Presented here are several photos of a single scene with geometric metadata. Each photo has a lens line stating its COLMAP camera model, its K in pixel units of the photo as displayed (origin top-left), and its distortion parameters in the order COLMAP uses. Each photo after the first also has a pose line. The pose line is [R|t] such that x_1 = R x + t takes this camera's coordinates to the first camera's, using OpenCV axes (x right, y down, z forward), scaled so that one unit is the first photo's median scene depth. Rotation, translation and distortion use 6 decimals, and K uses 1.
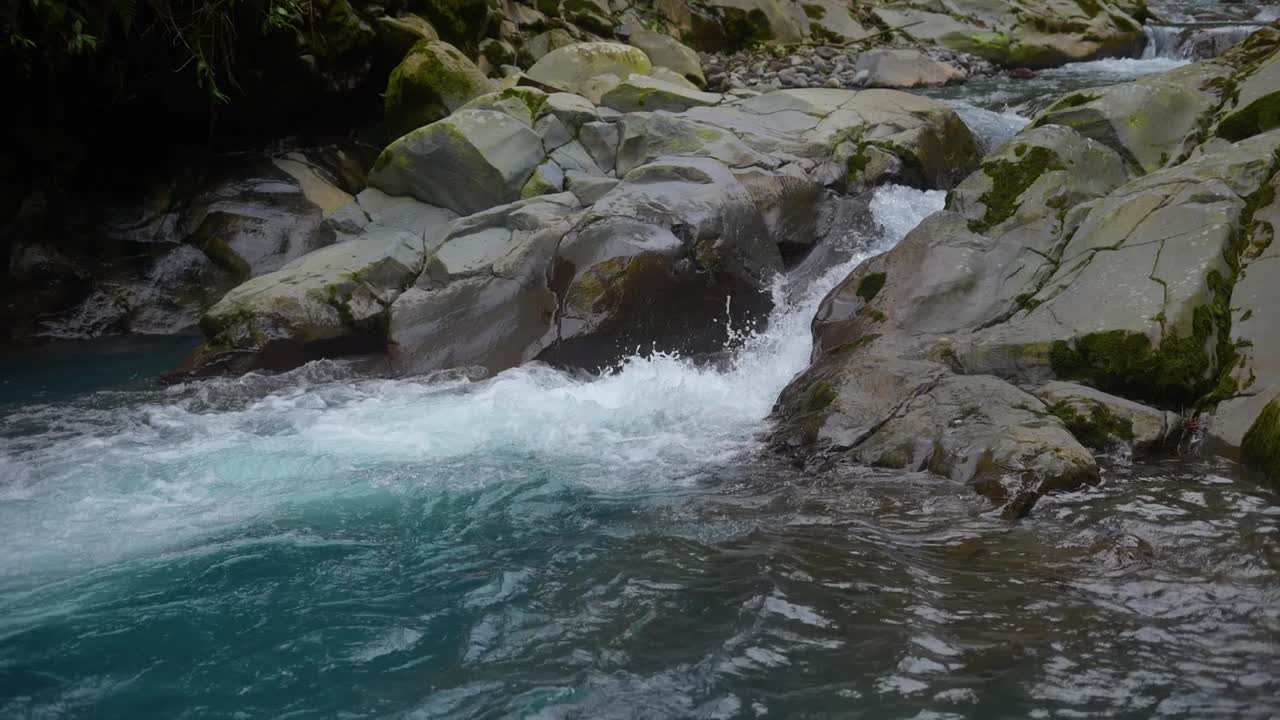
lens RADIAL K [[1826.7, 0, 640.1], [0, 1826.7, 360.8], [0, 0, 1]] dist [-0.032484, 0.000000]
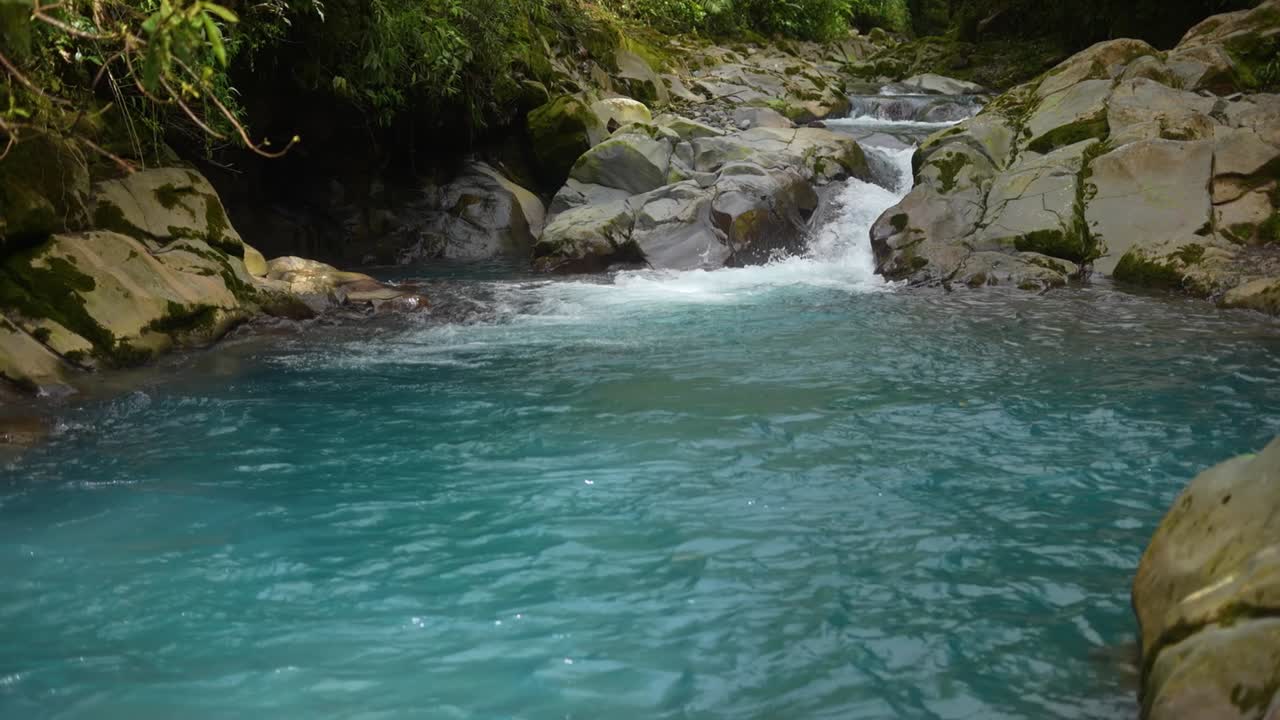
lens RADIAL K [[1826.7, 0, 639.9], [0, 1826.7, 359.4], [0, 0, 1]] dist [-0.032484, 0.000000]
pose [[0.959217, -0.024088, 0.281643, -0.623800], [0.035784, 0.998694, -0.036457, 0.152519], [-0.280397, 0.045049, 0.958826, -0.715651]]
